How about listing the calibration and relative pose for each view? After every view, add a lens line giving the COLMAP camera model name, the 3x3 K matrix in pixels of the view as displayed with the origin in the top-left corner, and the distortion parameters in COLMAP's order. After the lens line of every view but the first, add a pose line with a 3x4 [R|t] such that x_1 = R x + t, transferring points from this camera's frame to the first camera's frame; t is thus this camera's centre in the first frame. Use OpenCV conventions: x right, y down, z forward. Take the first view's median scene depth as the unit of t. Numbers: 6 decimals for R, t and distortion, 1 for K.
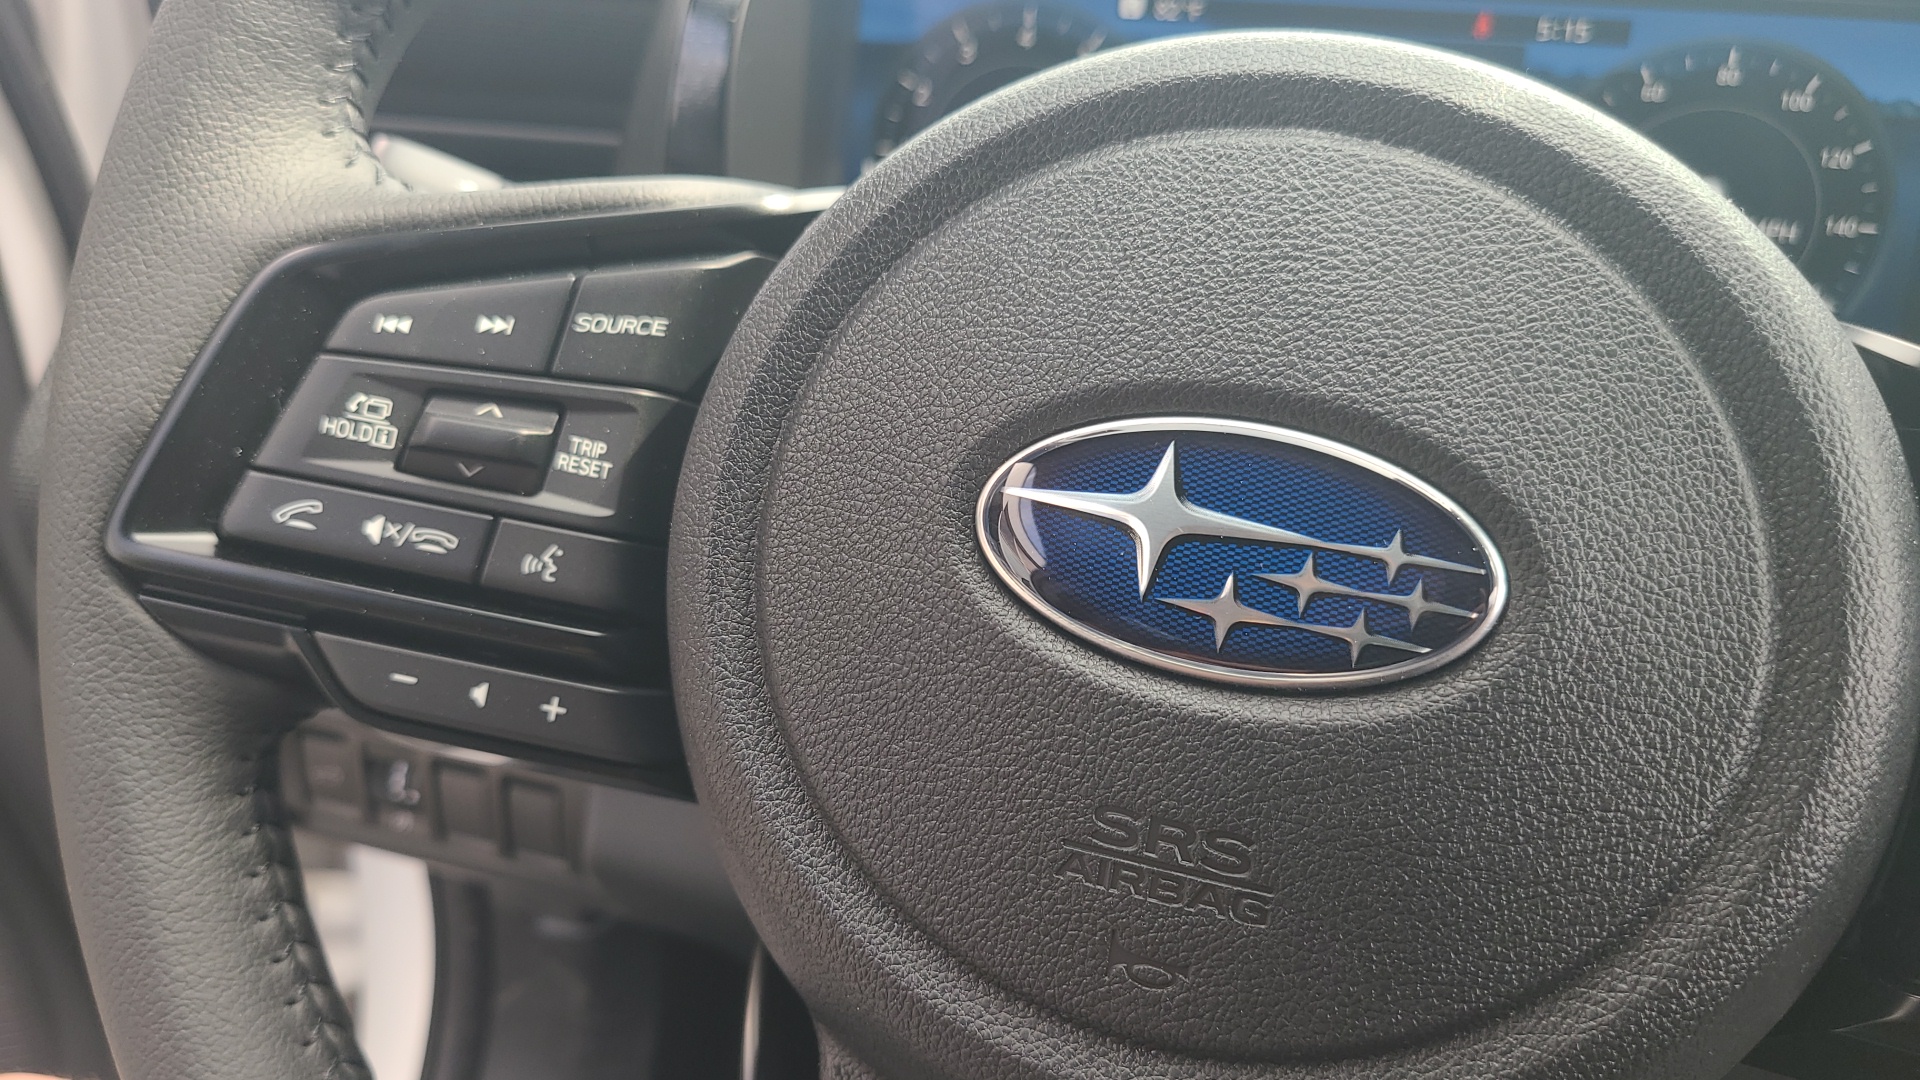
lens RADIAL K [[1474.5, 0, 960.0], [0, 1474.5, 540.0], [0, 0, 1]] dist [0.000761, -0.007687]
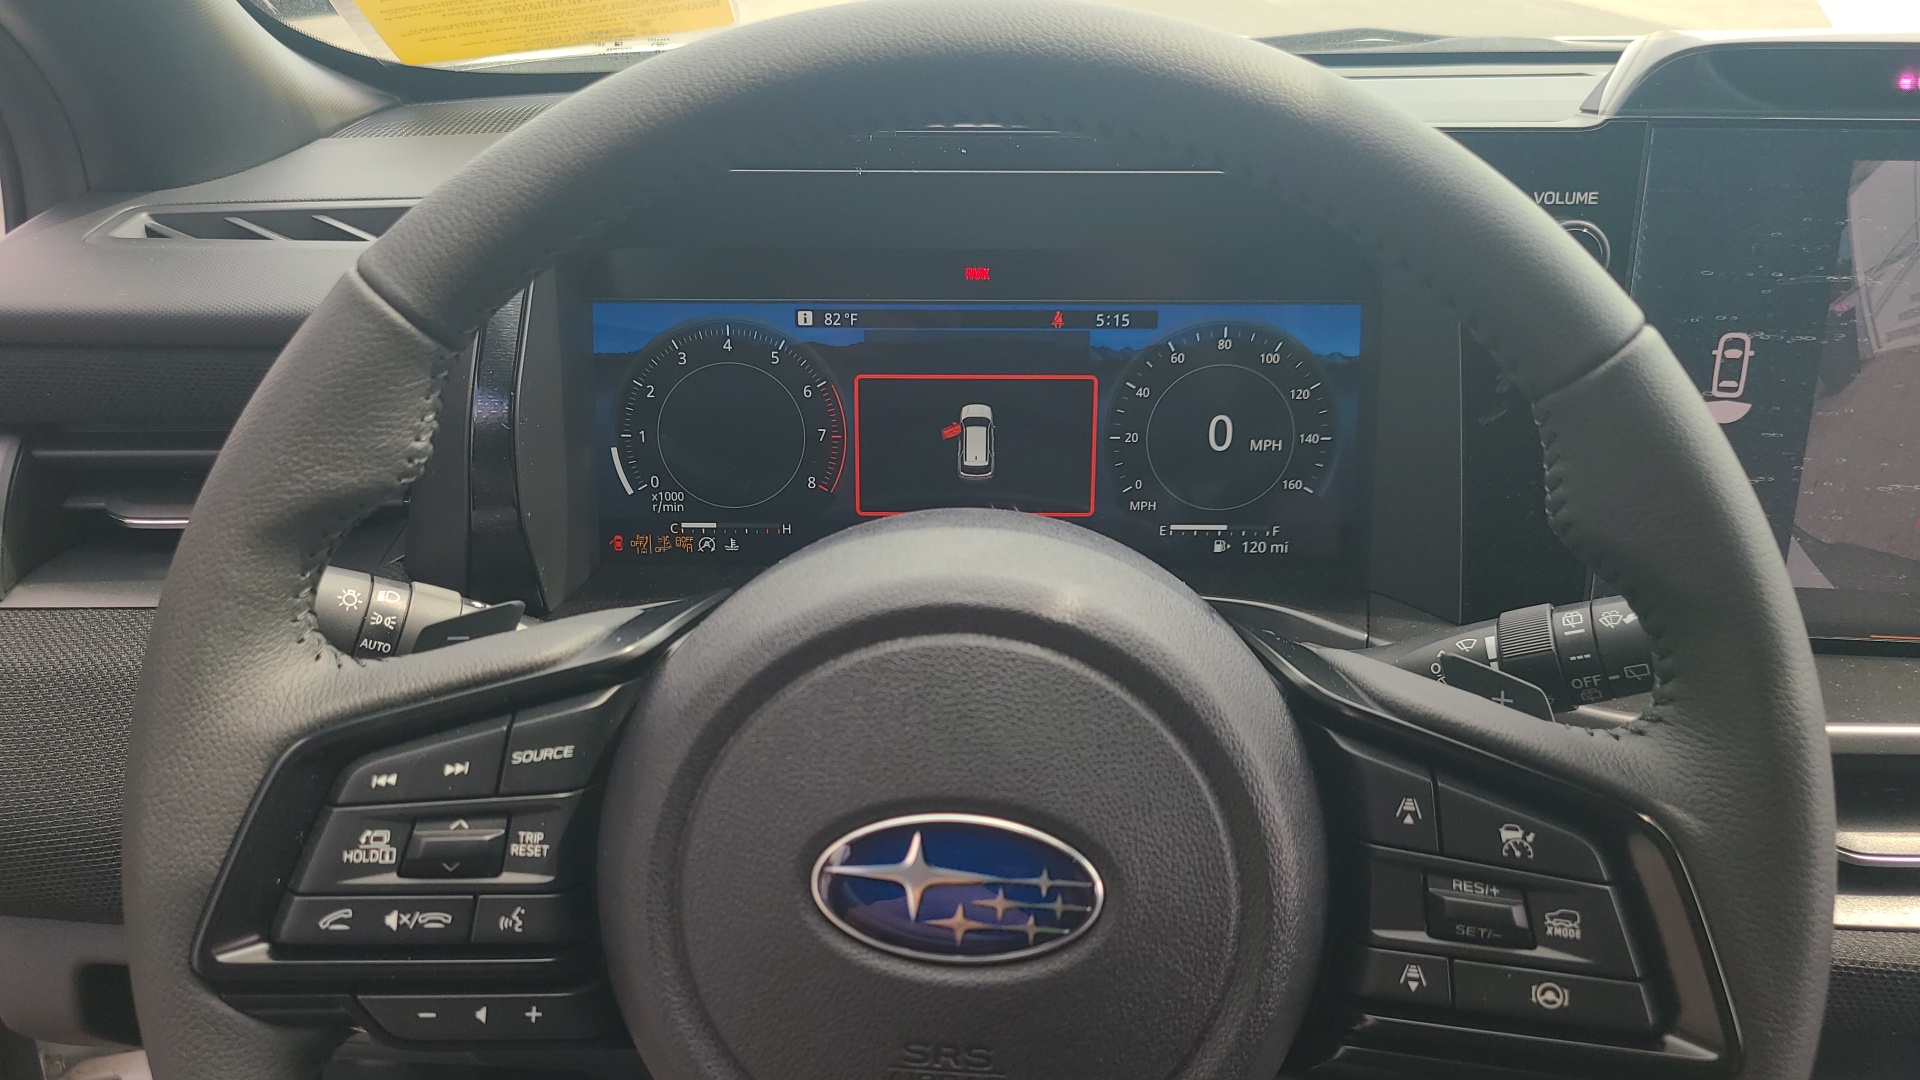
lens RADIAL K [[1419.4, 0, 957.3], [0, 1419.4, 538.4], [0, 0, 1]] dist [0.032378, -0.013055]
pose [[0.967949, -0.133892, 0.212477, -0.129584], [0.131421, 0.990991, 0.025778, -0.461152], [-0.214015, 0.002973, 0.976826, -0.701424]]
